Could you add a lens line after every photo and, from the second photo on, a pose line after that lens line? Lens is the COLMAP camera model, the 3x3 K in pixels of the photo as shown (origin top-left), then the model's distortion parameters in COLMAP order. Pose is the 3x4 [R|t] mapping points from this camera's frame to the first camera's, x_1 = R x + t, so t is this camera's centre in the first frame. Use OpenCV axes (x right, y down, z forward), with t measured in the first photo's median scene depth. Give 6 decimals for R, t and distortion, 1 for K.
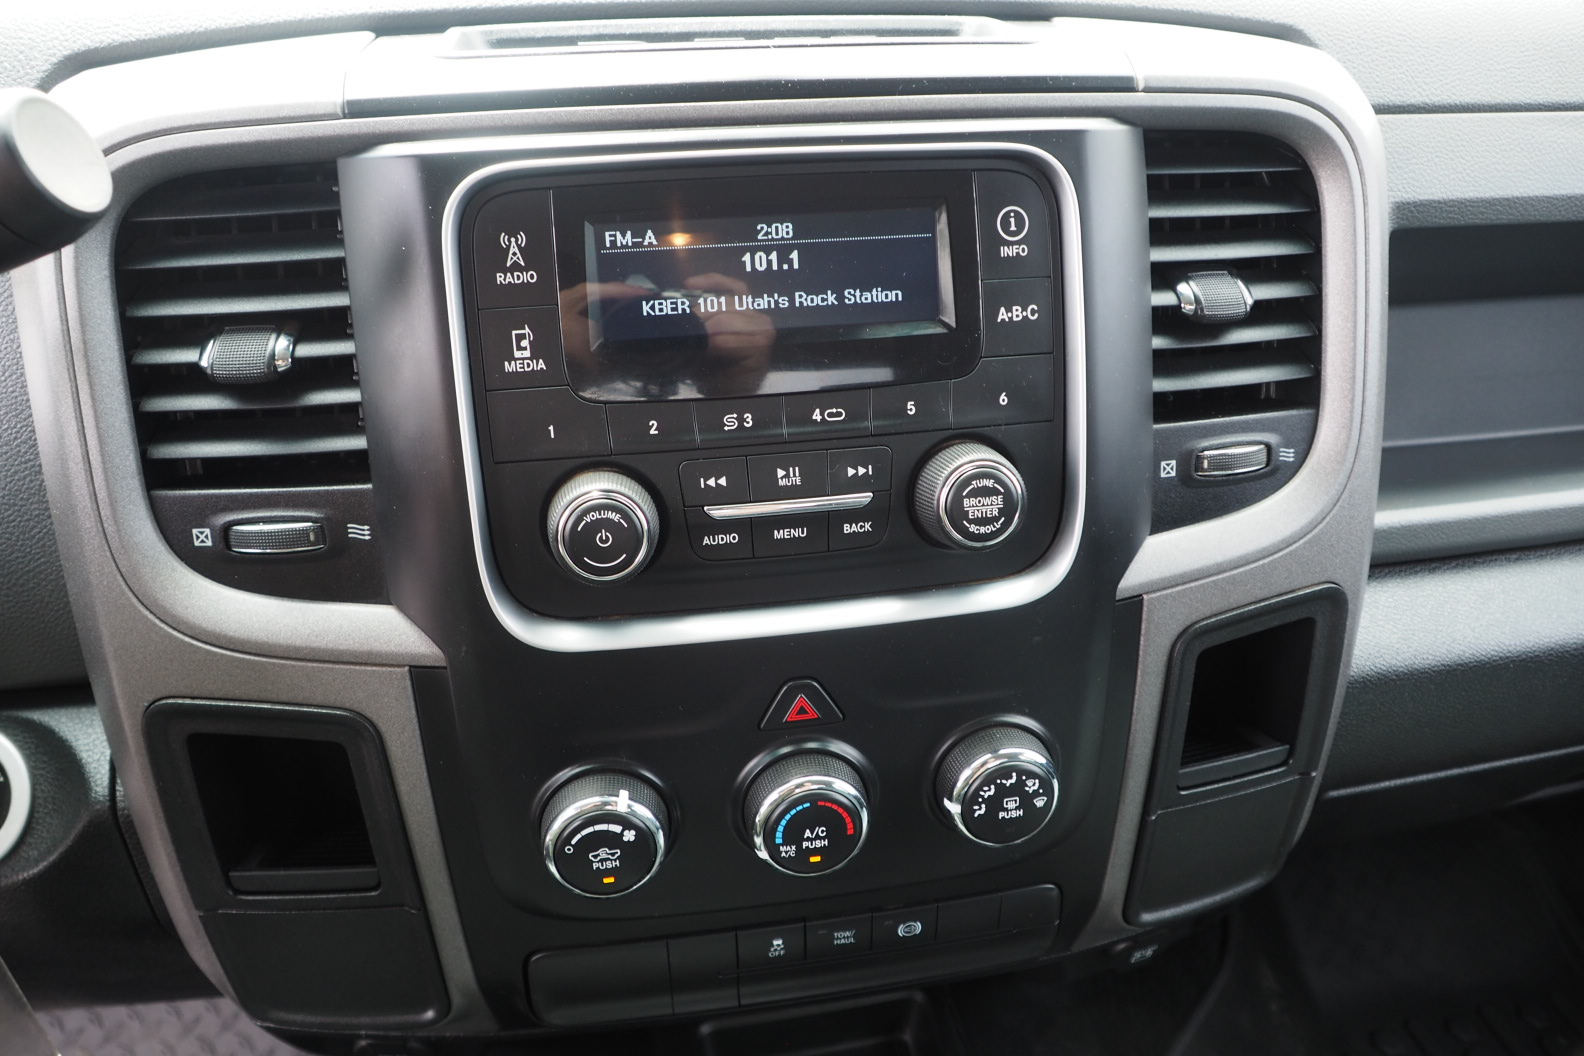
lens RADIAL K [[1129.4, 0, 792.0], [0, 1129.4, 528.0], [0, 0, 1]] dist [-0.040594, -0.005428]
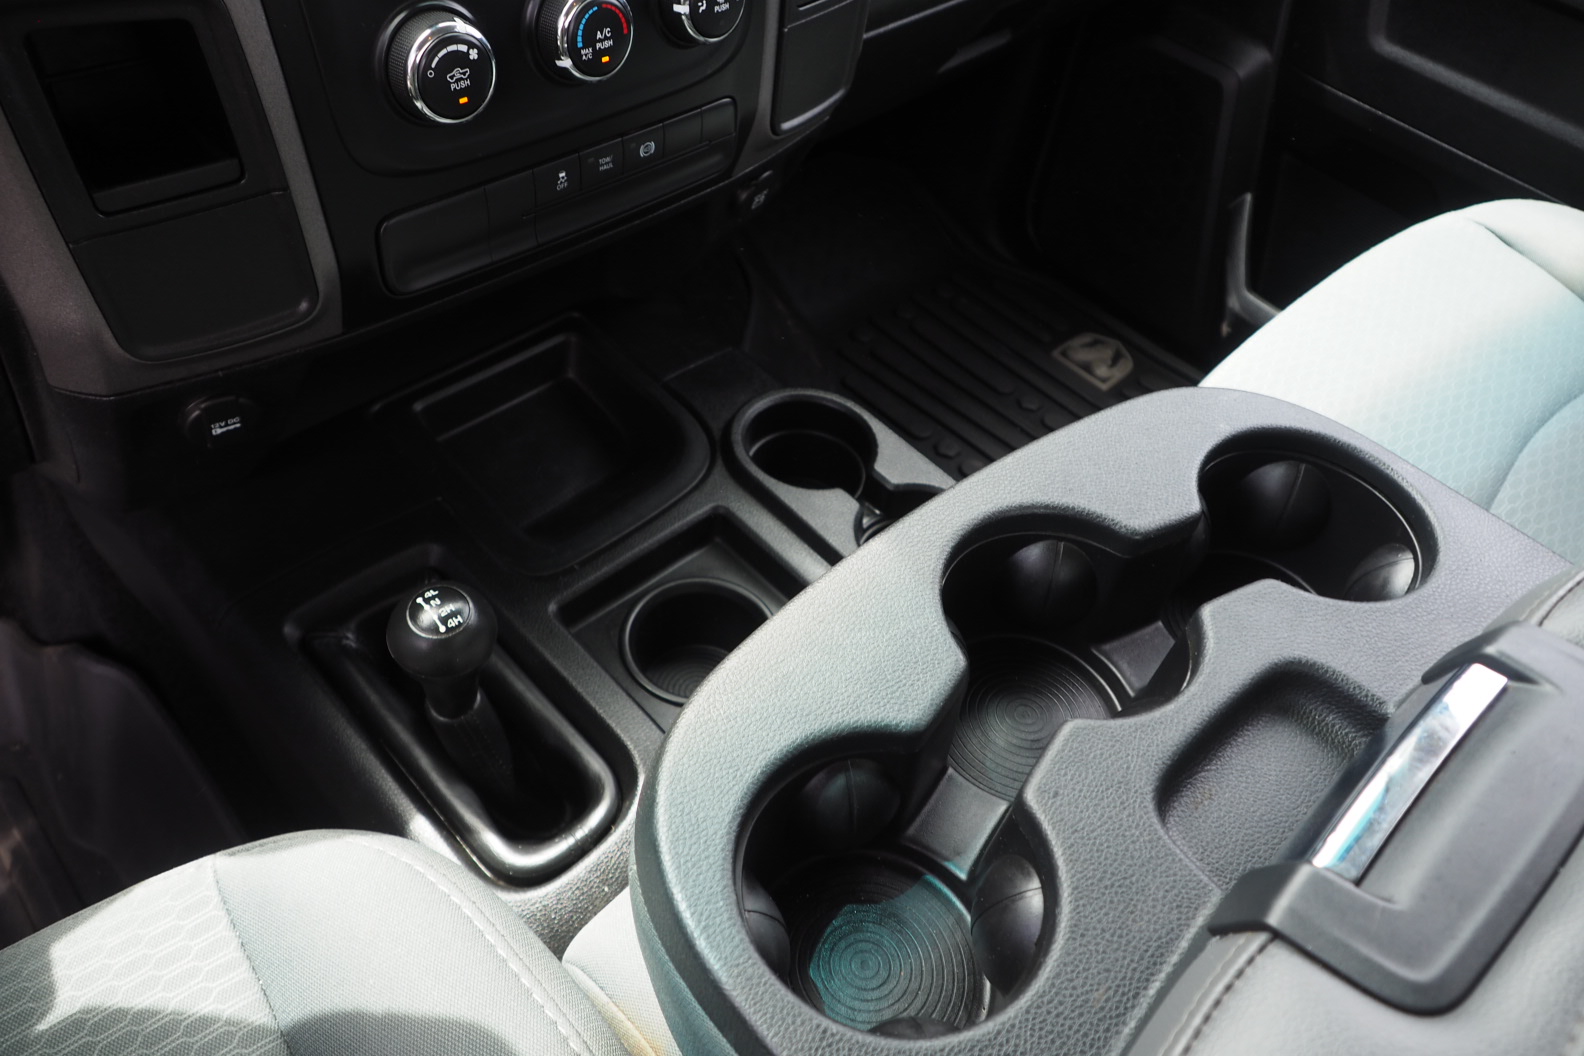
lens RADIAL K [[1129.4, 0, 792.0], [0, 1129.4, 528.0], [0, 0, 1]] dist [-0.040594, -0.005428]
pose [[0.820903, -0.355348, 0.447042, -0.572131], [0.175470, 0.901901, 0.394696, 0.313096], [-0.543442, -0.245564, 0.802726, -0.275290]]
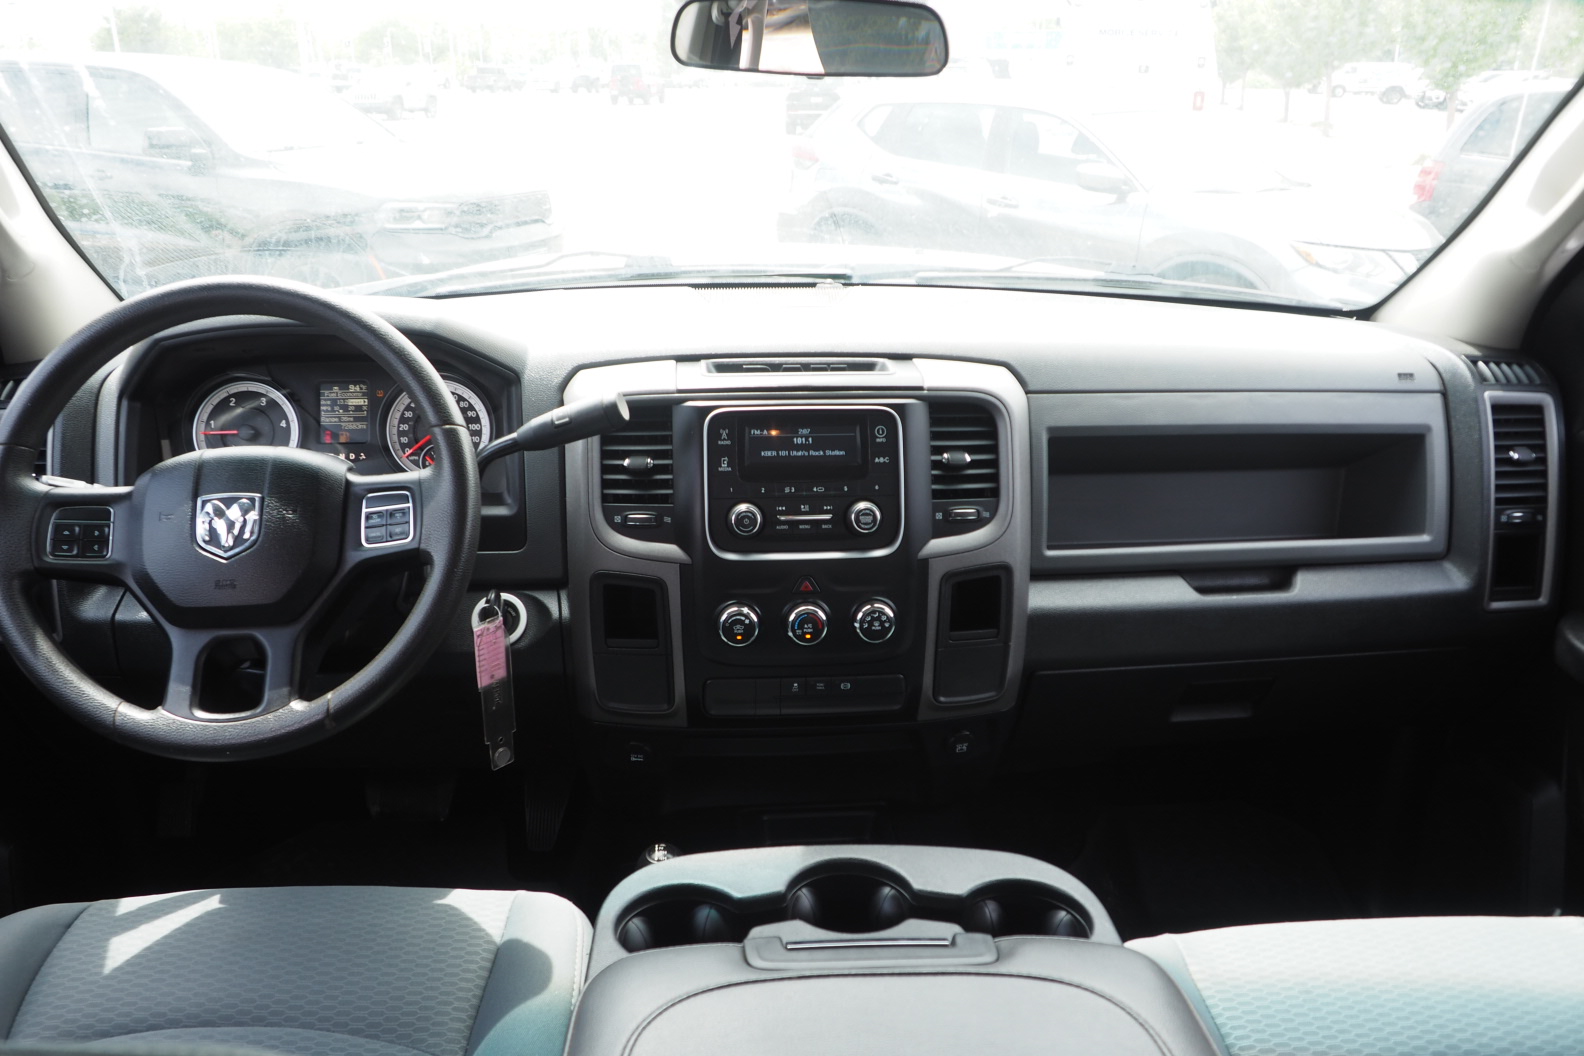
lens RADIAL K [[1330.2, 0, 792.0], [0, 1330.2, 528.0], [0, 0, 1]] dist [0.013511, 0.003321]
pose [[0.996135, 0.039627, -0.078388, 0.245575], [-0.052929, 0.983026, -0.175667, 0.640077], [0.070096, 0.179137, 0.981324, -2.536726]]
